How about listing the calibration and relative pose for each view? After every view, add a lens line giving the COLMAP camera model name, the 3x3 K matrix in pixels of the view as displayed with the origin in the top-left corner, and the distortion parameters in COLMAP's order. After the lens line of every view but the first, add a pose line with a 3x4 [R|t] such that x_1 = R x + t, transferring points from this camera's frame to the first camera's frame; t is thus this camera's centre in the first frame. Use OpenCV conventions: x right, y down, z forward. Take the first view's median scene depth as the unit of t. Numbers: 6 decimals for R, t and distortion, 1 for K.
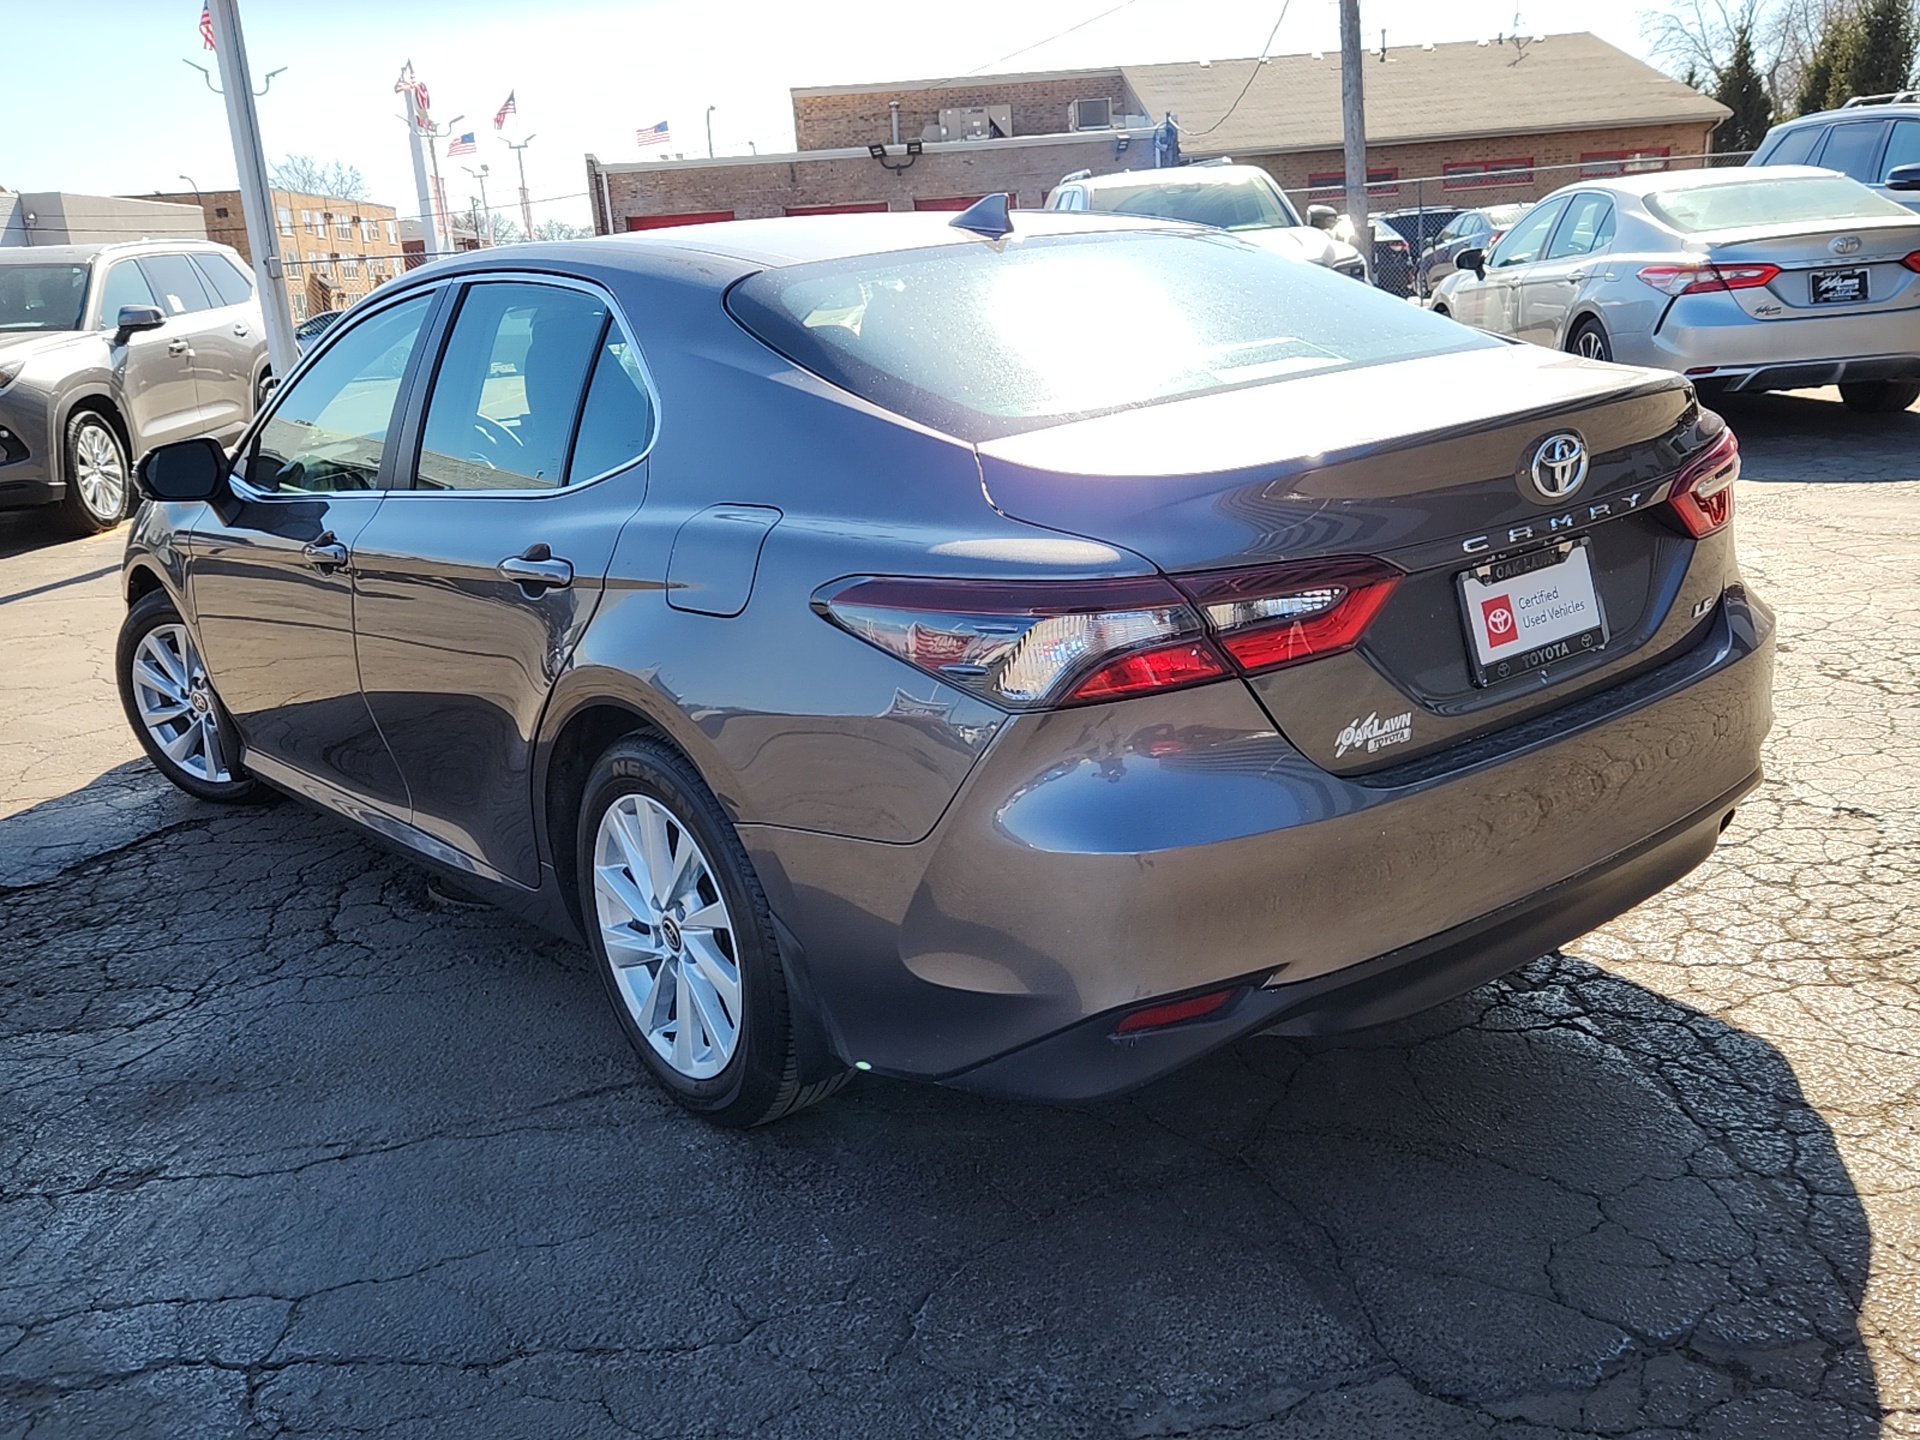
lens RADIAL K [[1818.8, 0, 960.0], [0, 1818.8, 720.0], [0, 0, 1]] dist [0.048919, -0.014306]
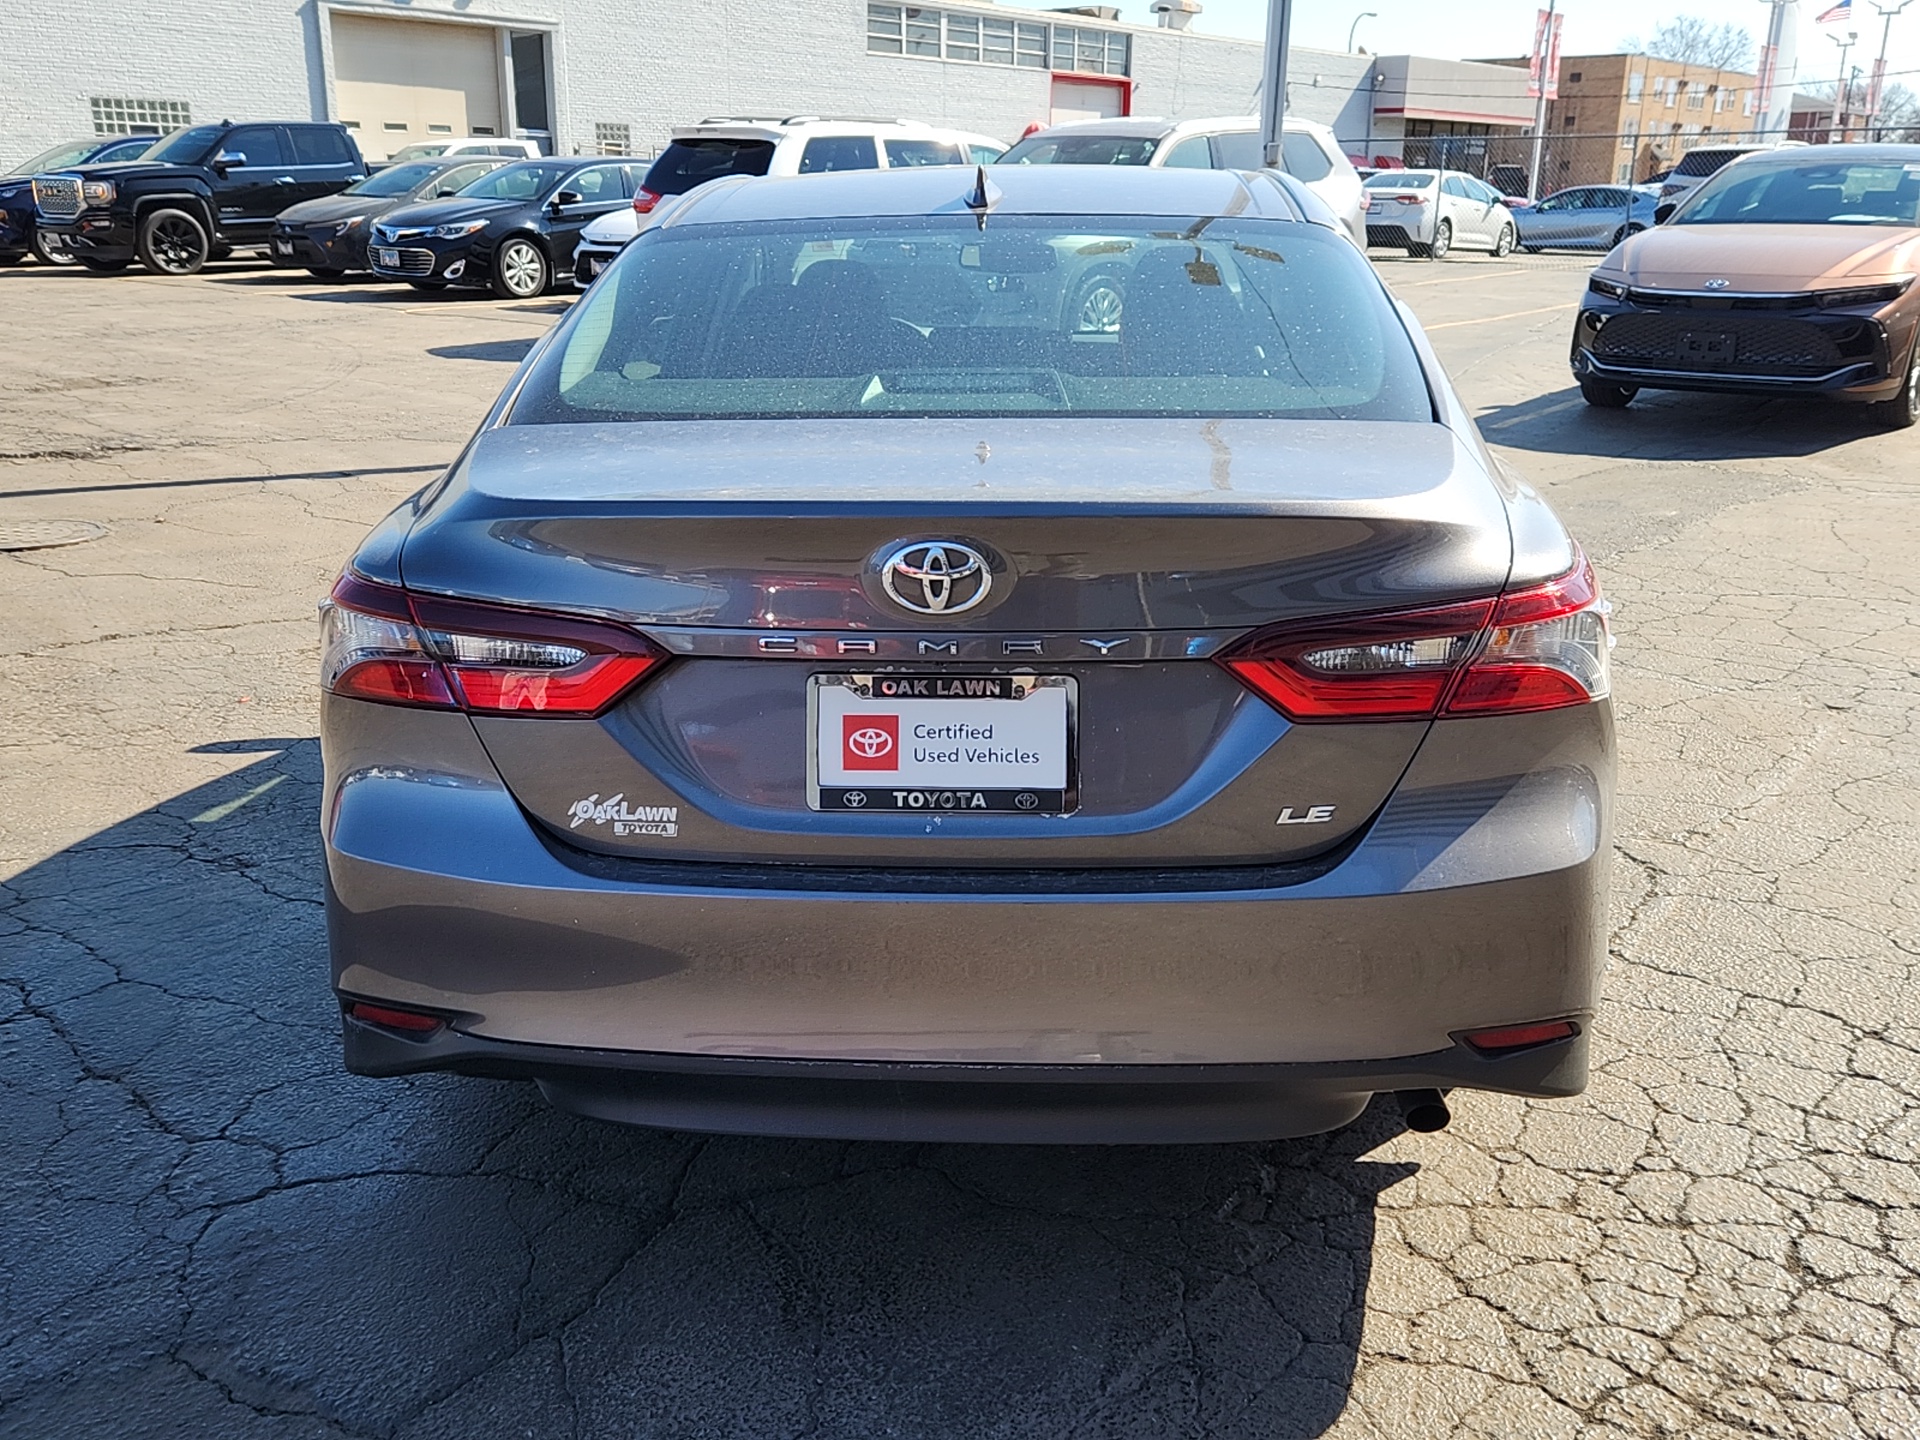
lens RADIAL K [[1818.8, 0, 960.0], [0, 1818.8, 720.0], [0, 0, 1]] dist [0.048919, -0.014306]
pose [[0.723169, 0.268312, -0.636424, 0.842648], [-0.221692, 0.962874, 0.154034, -0.199535], [0.654125, 0.029698, 0.755803, 0.383762]]
